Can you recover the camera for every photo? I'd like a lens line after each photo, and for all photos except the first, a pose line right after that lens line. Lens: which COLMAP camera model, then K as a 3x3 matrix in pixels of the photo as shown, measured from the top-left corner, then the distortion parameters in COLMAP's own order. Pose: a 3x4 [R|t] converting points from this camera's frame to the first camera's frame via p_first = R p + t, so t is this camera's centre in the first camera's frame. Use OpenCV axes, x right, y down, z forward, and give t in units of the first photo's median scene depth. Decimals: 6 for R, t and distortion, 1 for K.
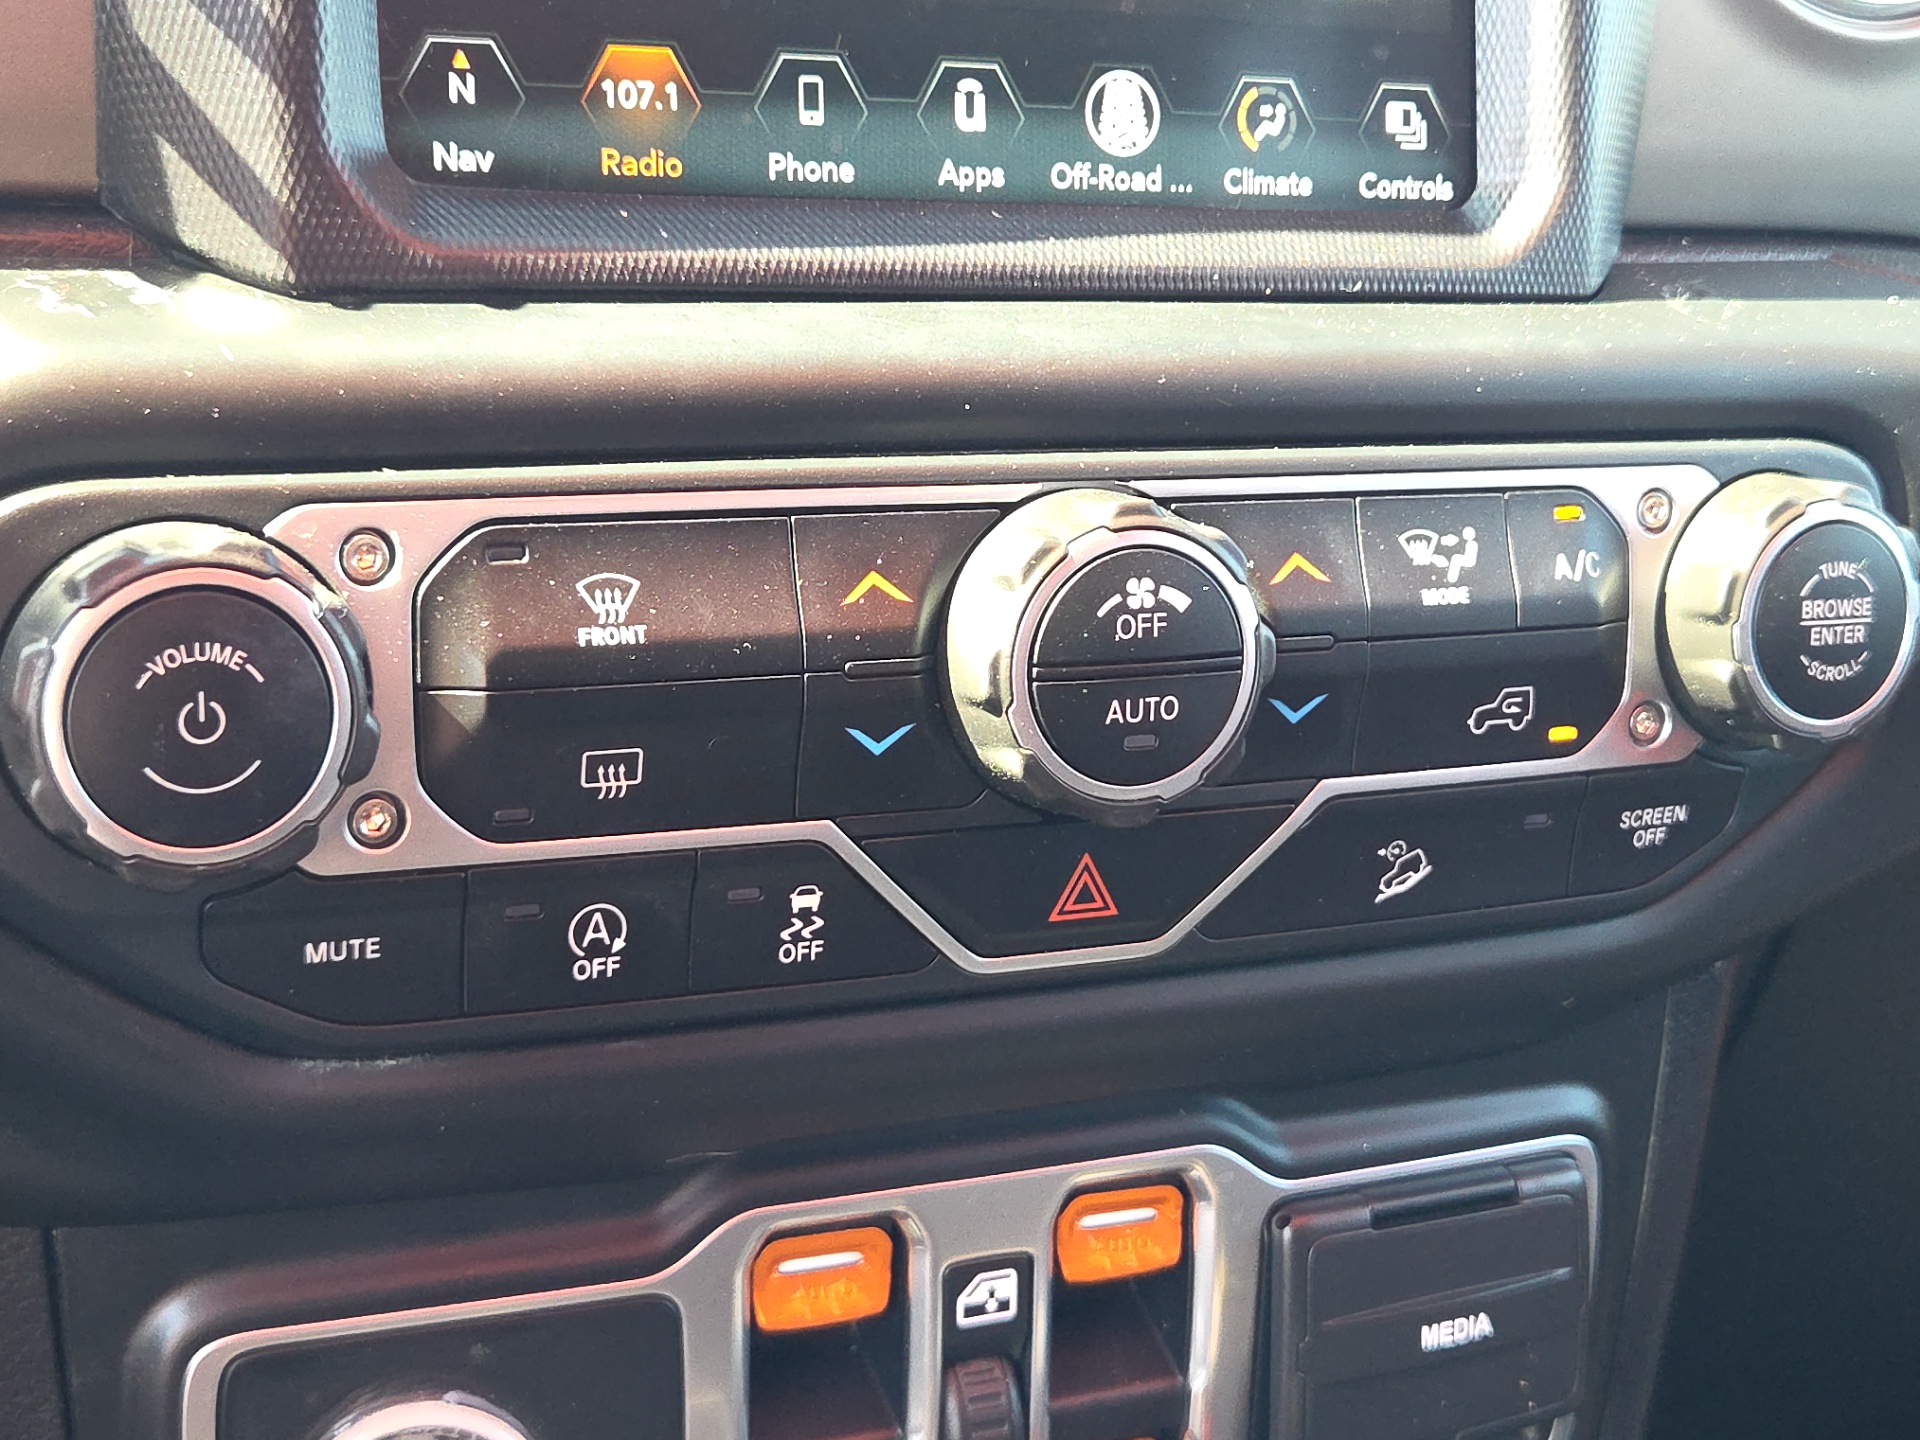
lens RADIAL K [[2634.7, 0, 956.8], [0, 2634.7, 686.2], [0, 0, 1]] dist [-0.002581, -0.033364]
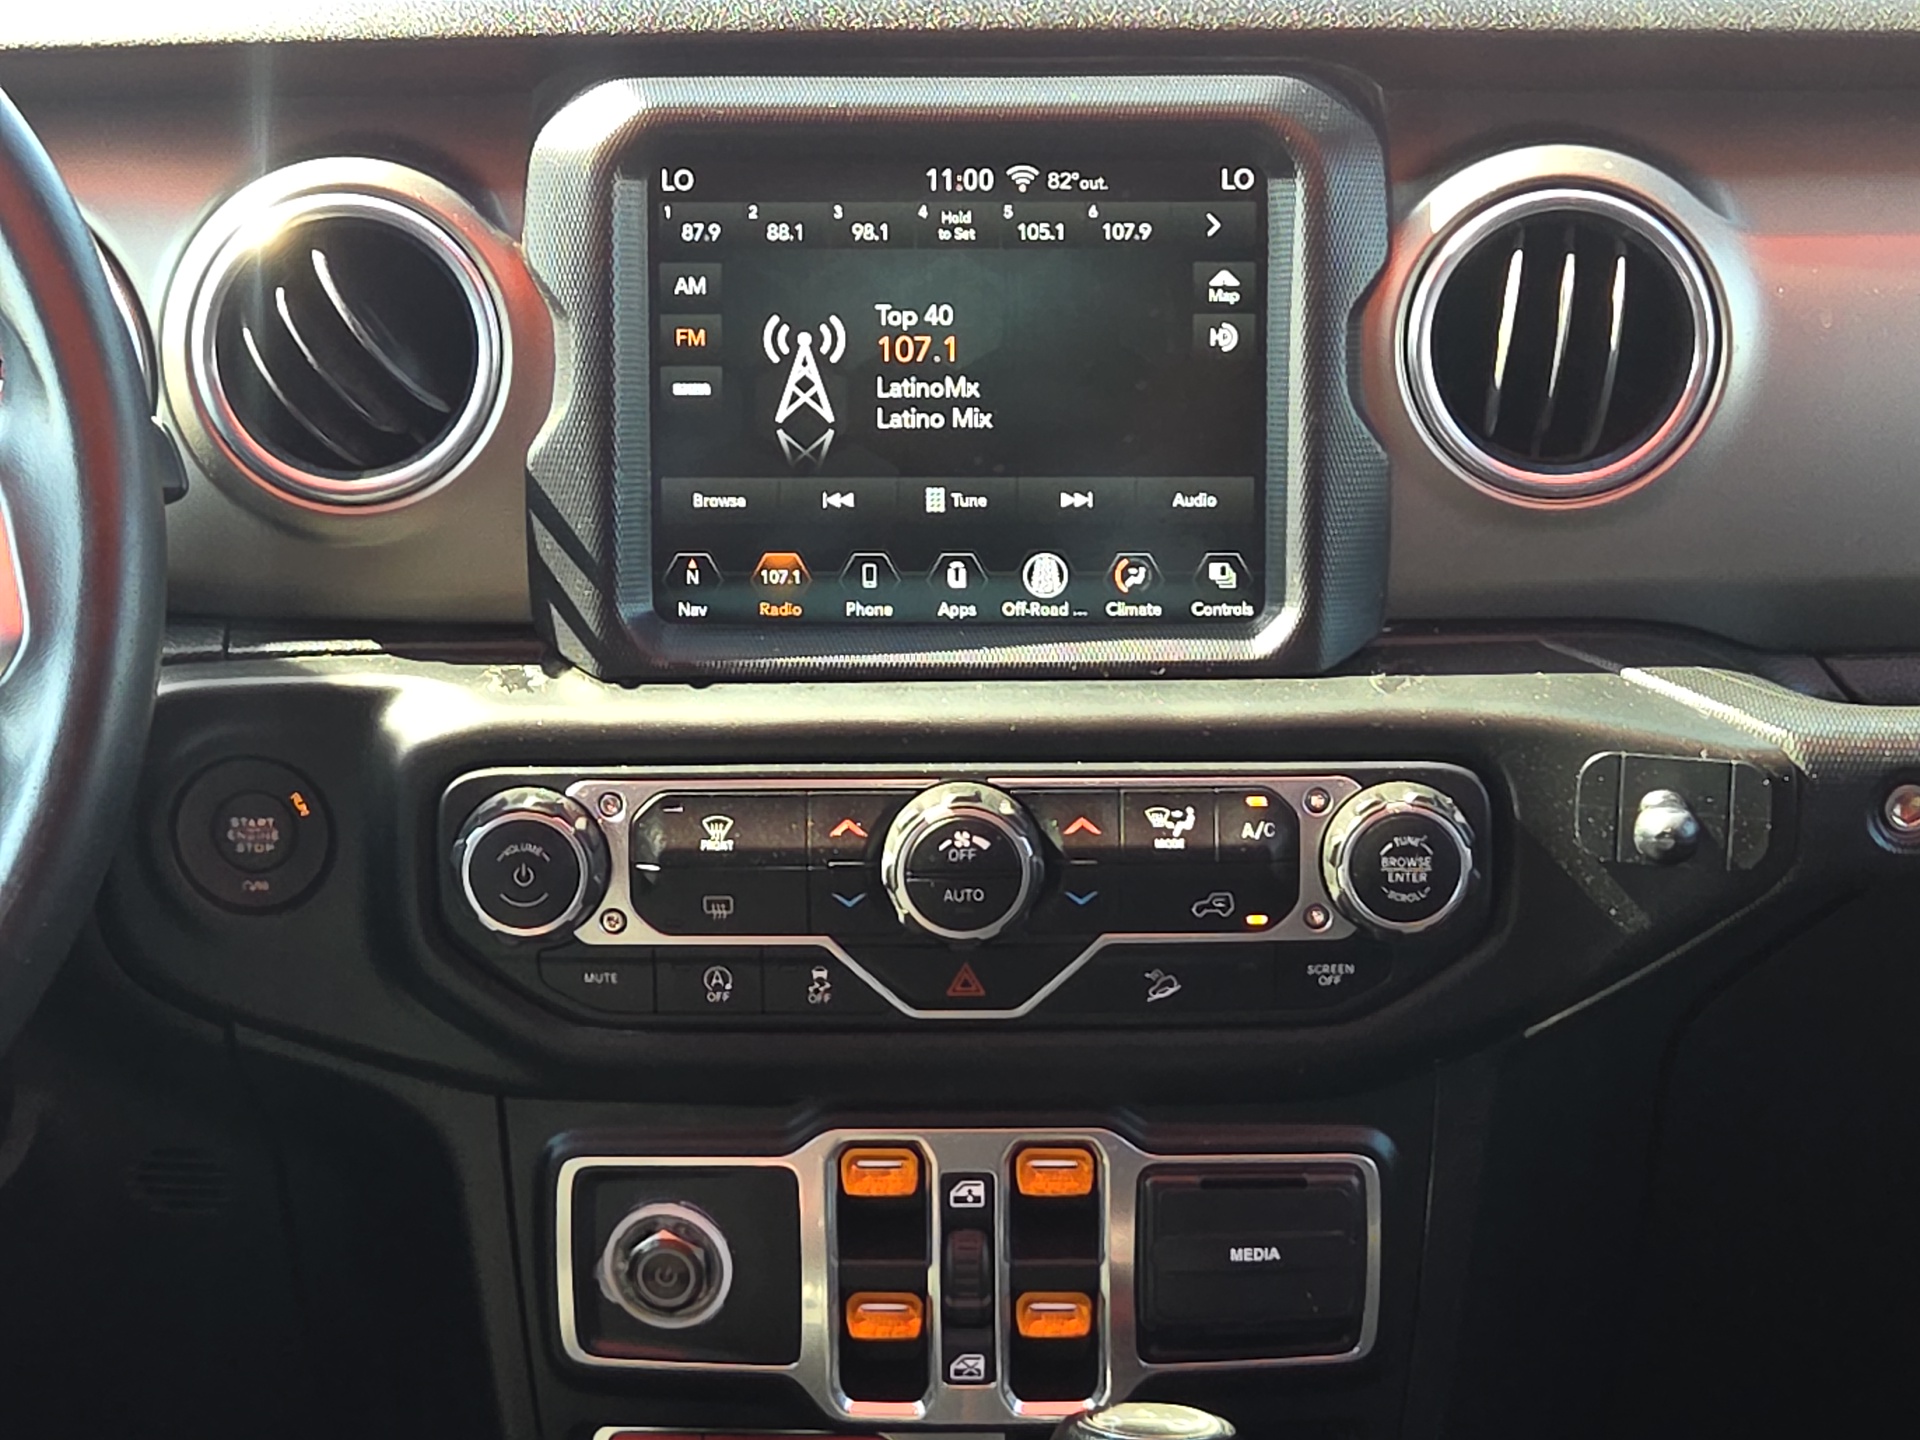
lens RADIAL K [[3559.4, 0, 960.0], [0, 3559.4, 720.0], [0, 0, 1]] dist [0.073363, 0.080420]
pose [[0.911891, 0.056115, -0.406579, 1.083615], [-0.049669, 0.998417, 0.026398, -0.183003], [0.407417, -0.003878, 0.913234, -1.403780]]
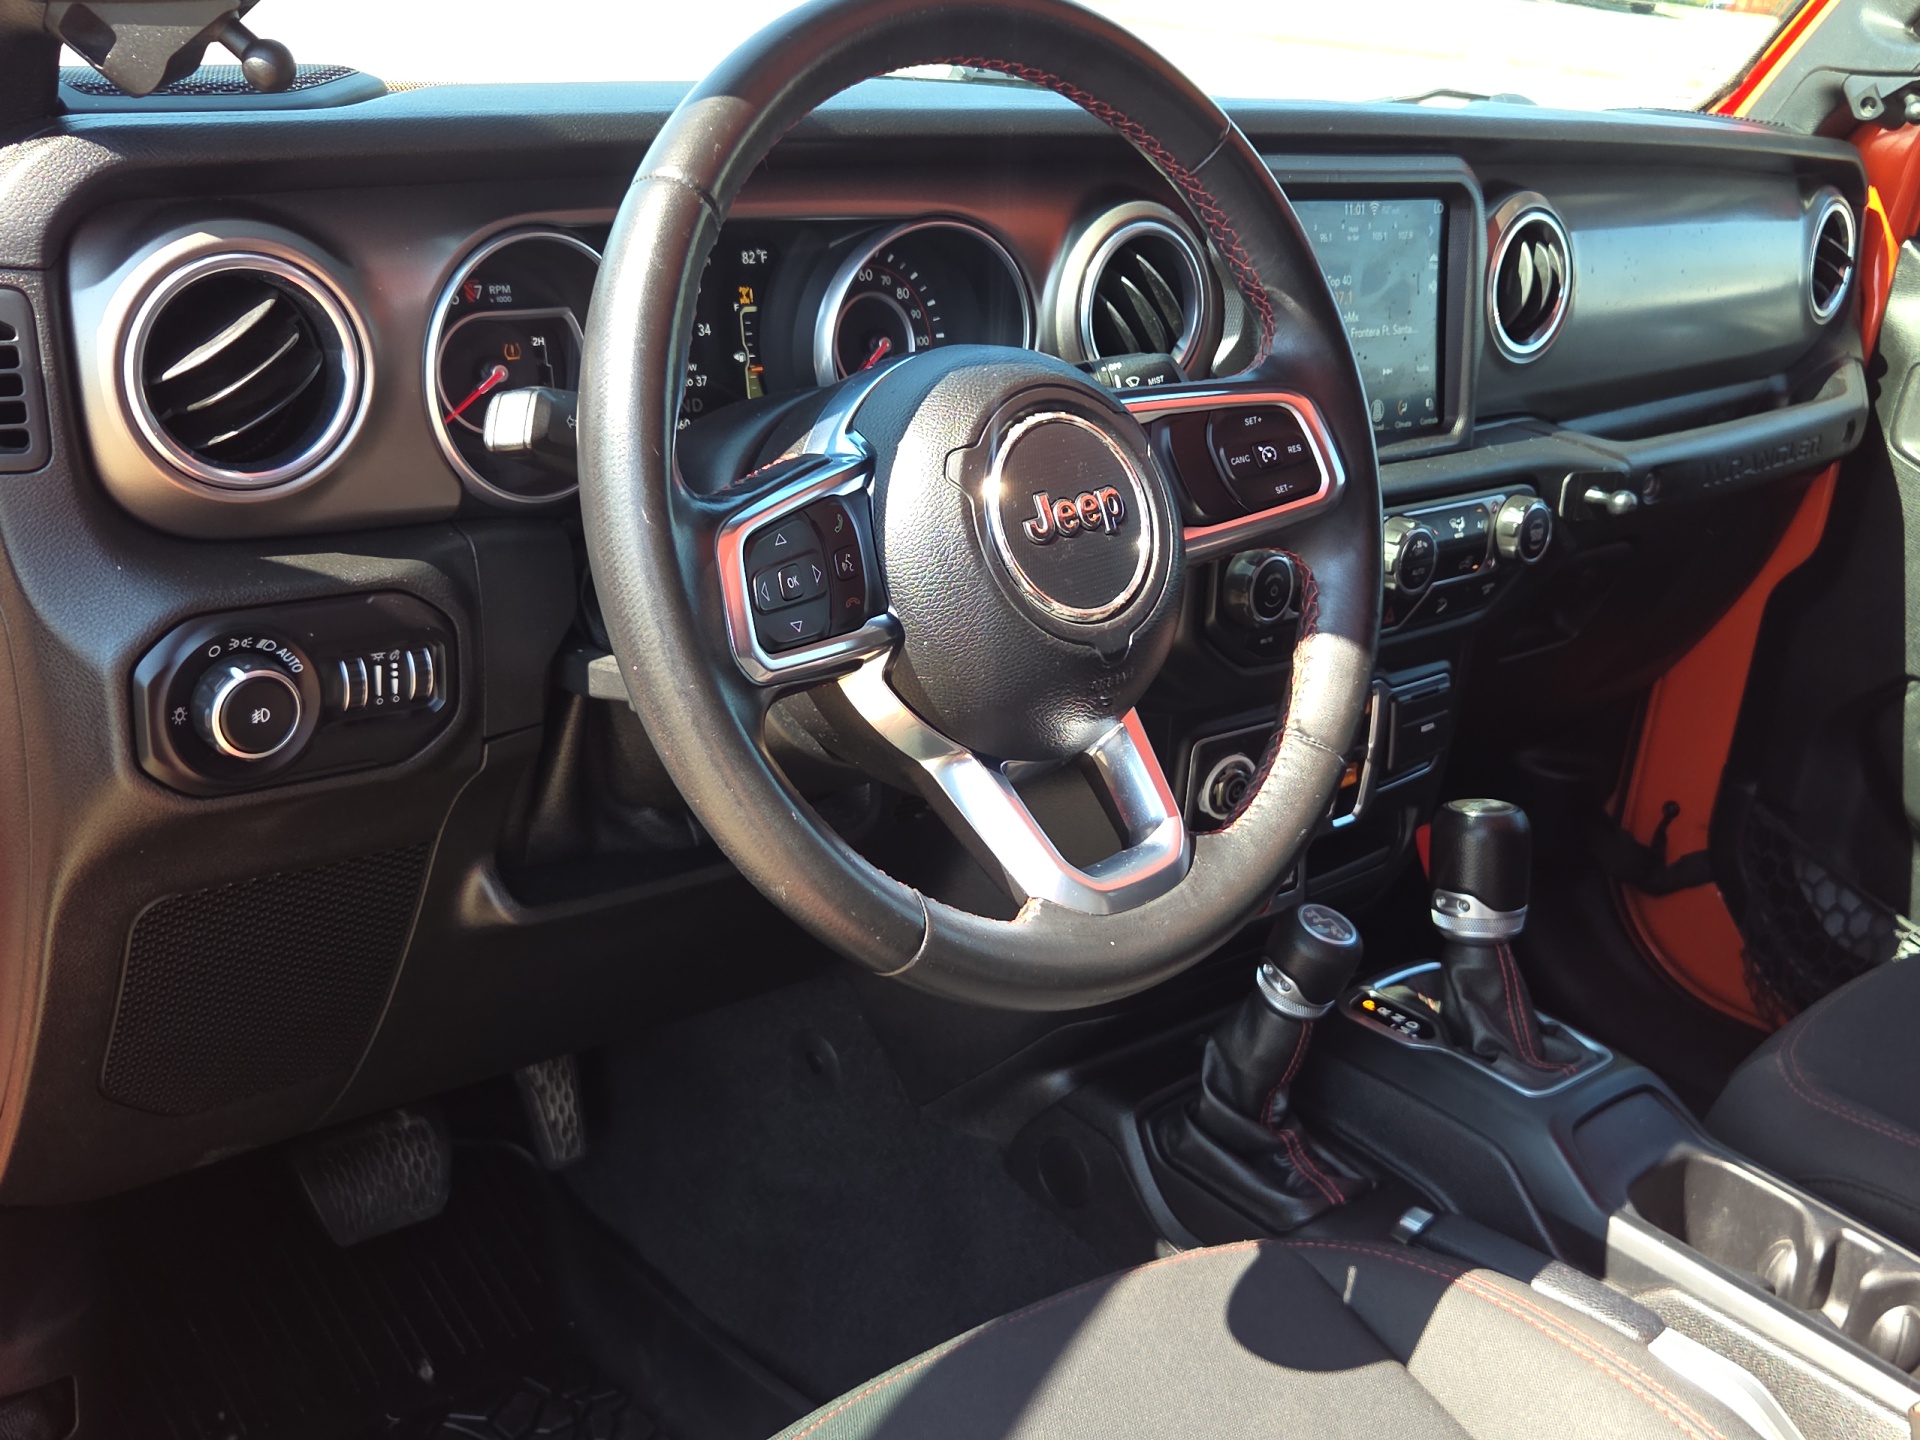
lens RADIAL K [[1961.2, 0, 850.4], [0, 1961.2, 720.2], [0, 0, 1]] dist [-0.046813, -0.001966]
pose [[0.966390, -0.074266, 0.246118, -1.431462], [0.038250, 0.988245, 0.148014, -0.227358], [-0.254218, -0.133625, 0.957871, -1.600616]]
